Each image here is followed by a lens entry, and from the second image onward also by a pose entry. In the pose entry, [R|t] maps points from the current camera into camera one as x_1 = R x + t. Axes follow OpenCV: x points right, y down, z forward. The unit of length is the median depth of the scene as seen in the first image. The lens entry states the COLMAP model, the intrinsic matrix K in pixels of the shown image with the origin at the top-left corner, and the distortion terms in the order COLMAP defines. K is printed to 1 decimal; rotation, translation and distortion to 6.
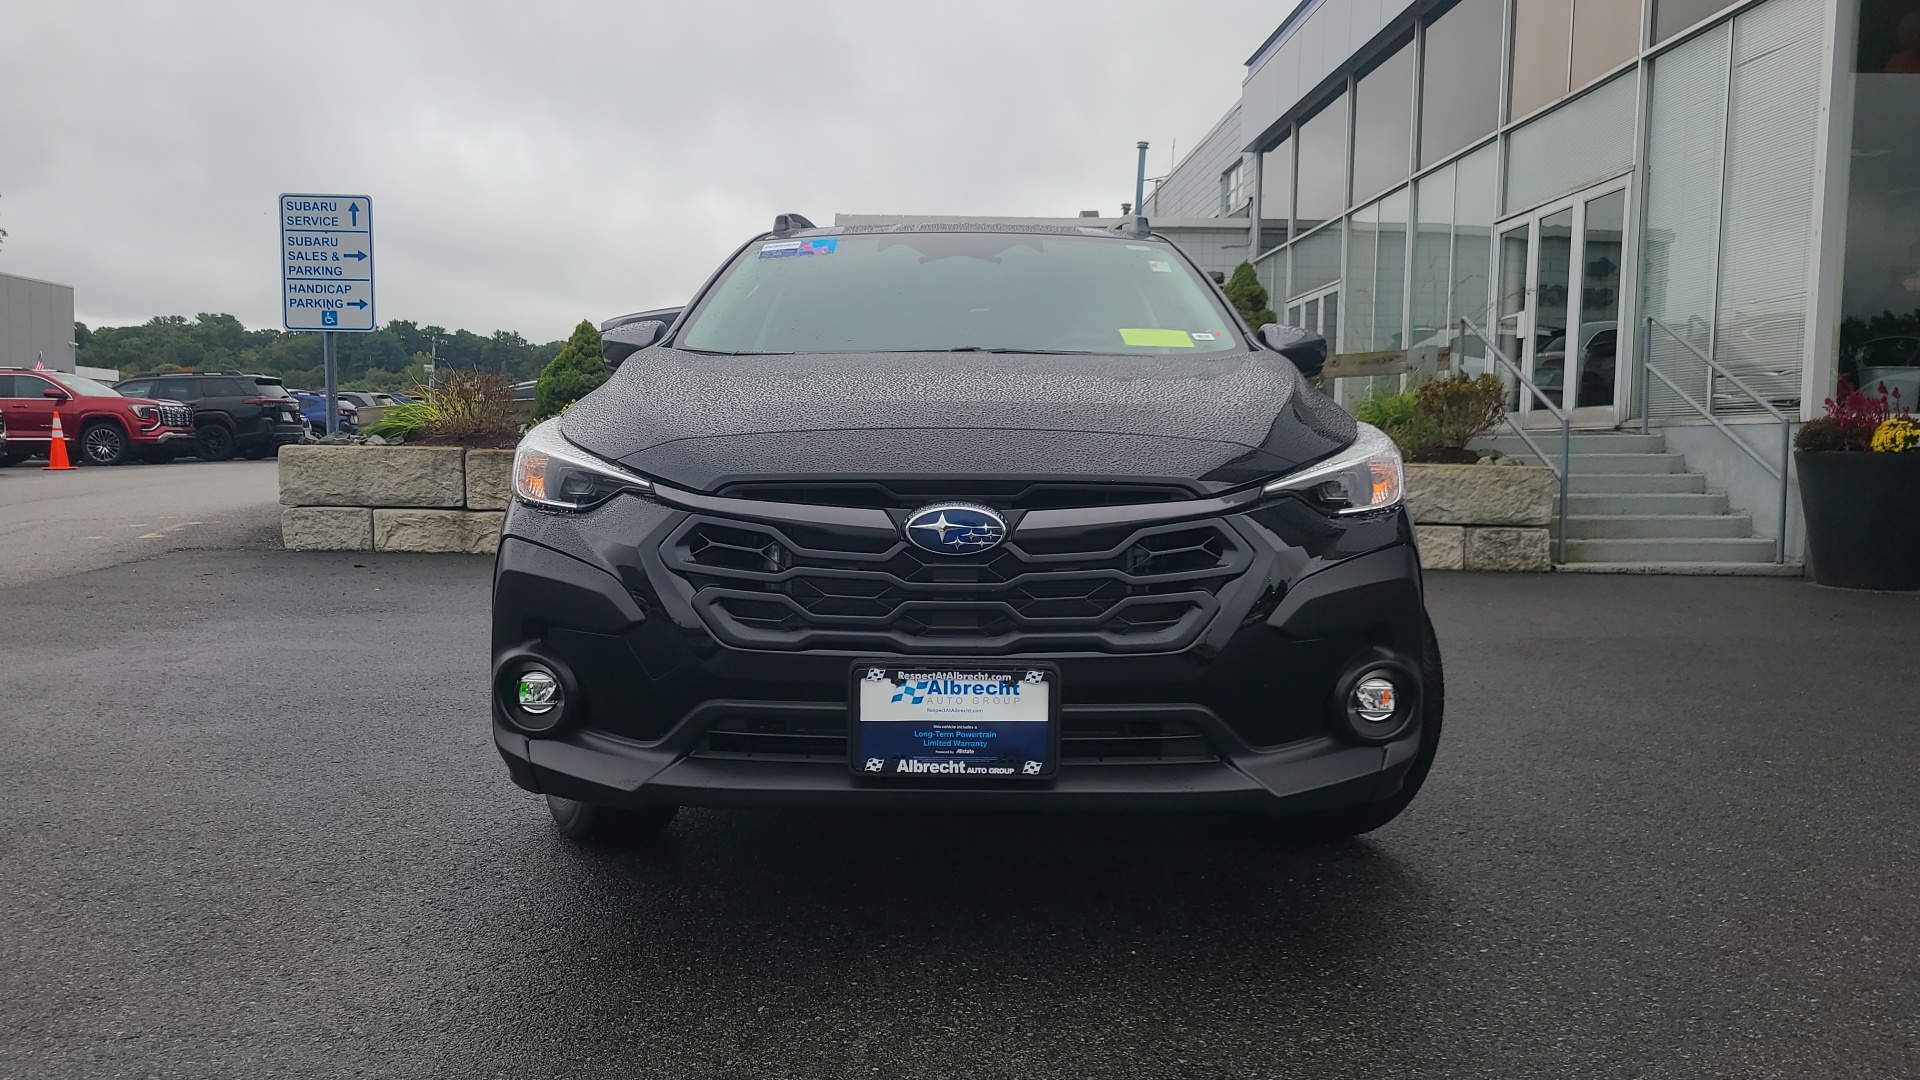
lens RADIAL K [[1422.4, 0, 927.1], [0, 1422.4, 573.5], [0, 0, 1]] dist [0.041634, -0.019329]
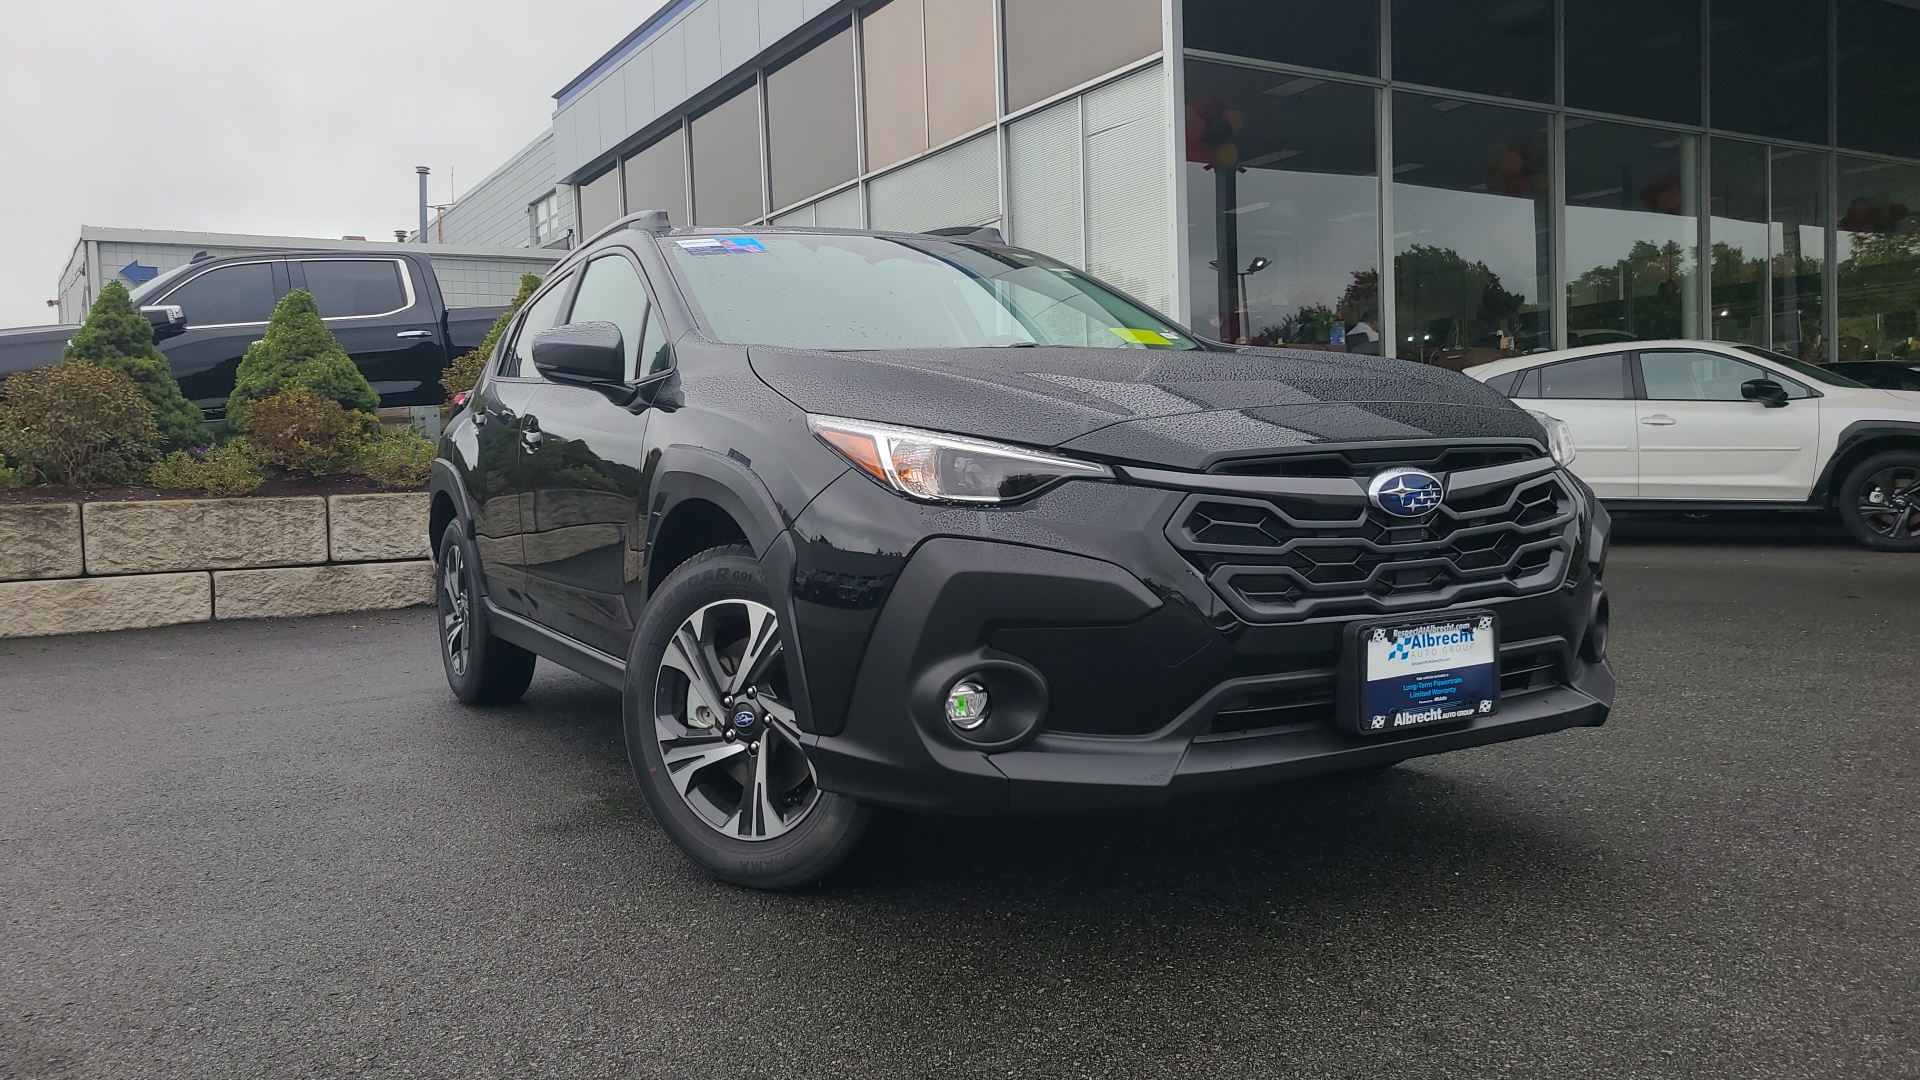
lens RADIAL K [[1422.4, 0, 927.4], [0, 1422.4, 555.7], [0, 0, 1]] dist [0.041634, -0.019329]
pose [[0.869703, -0.071393, 0.488385, -0.818936], [0.089128, 0.995934, -0.013129, -0.002426], [-0.485462, 0.054947, 0.872529, 0.240367]]
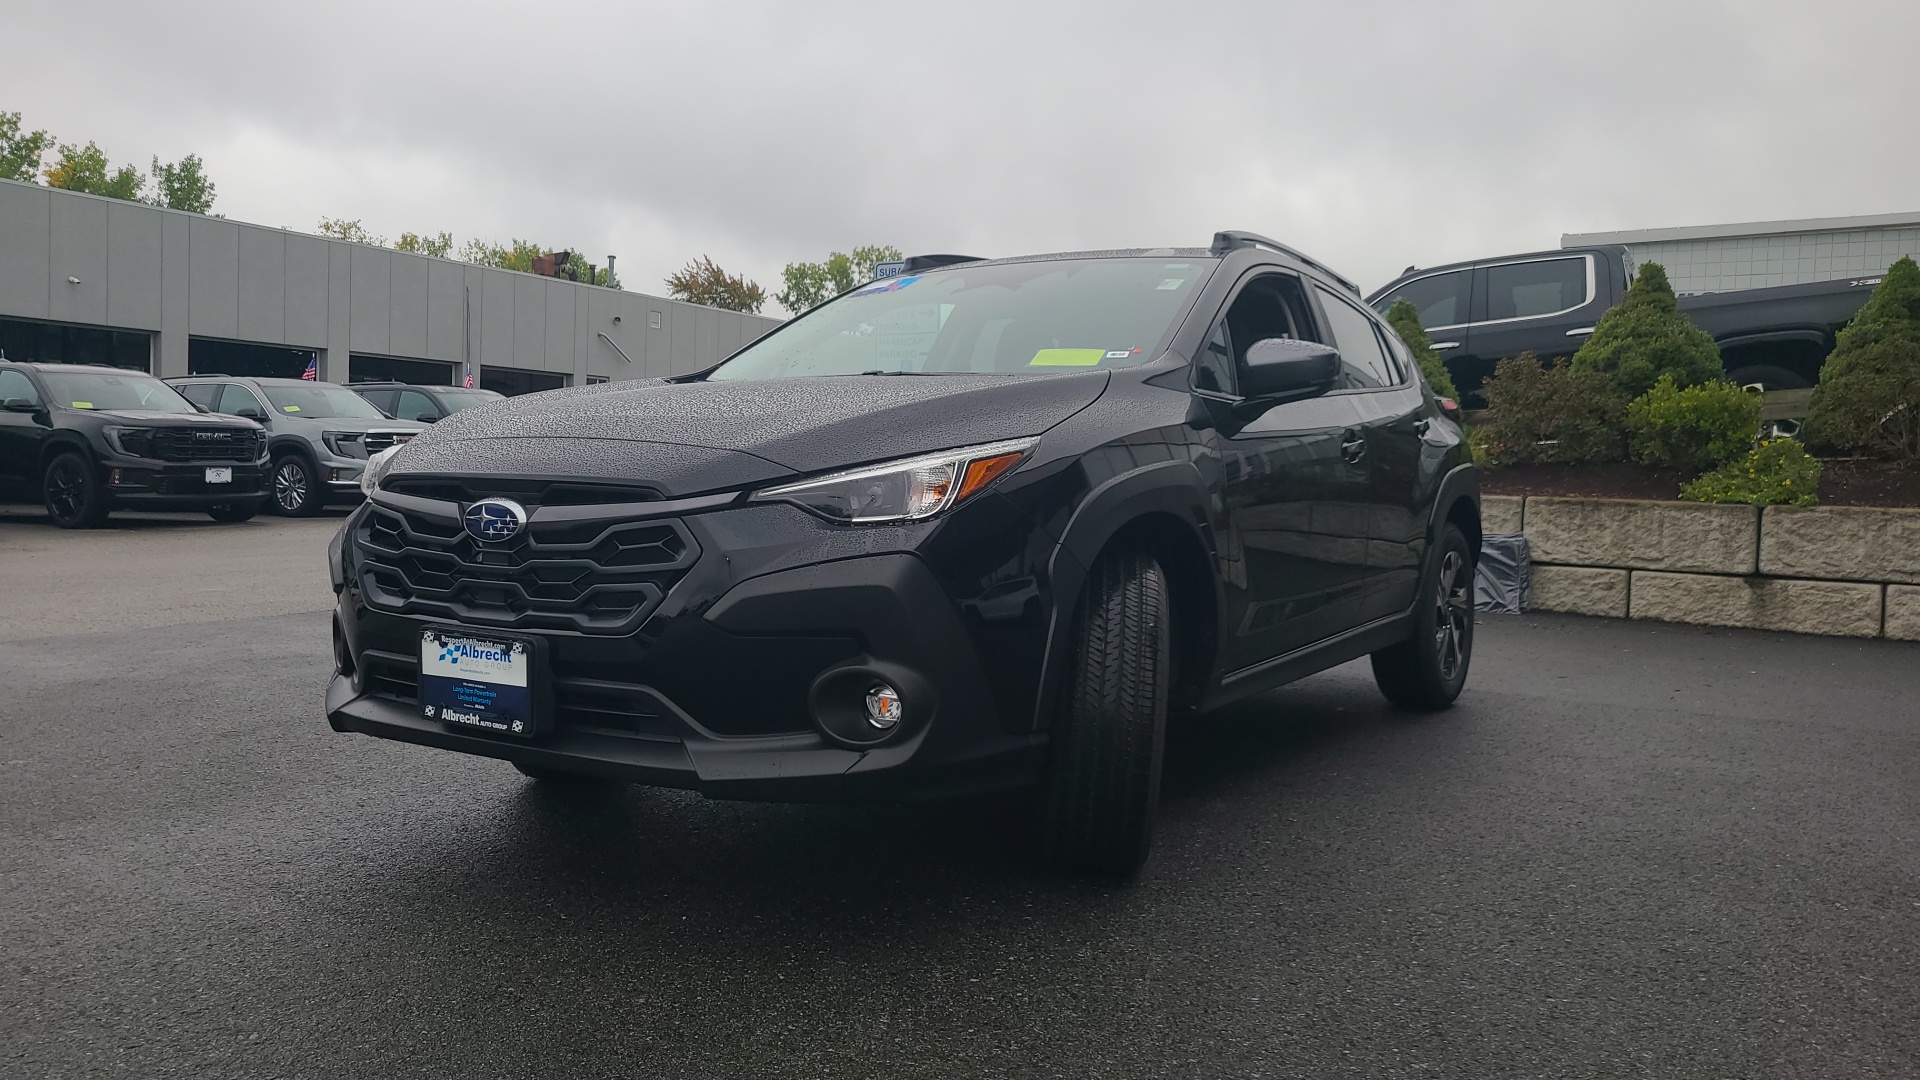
lens RADIAL K [[1422.4, 0, 964.7], [0, 1422.4, 561.2], [0, 0, 1]] dist [0.041634, -0.019329]
pose [[0.854209, 0.043403, -0.518115, 0.975710], [-0.064392, 0.997669, -0.022586, 0.004611], [0.515927, 0.052655, 0.855013, 0.181231]]
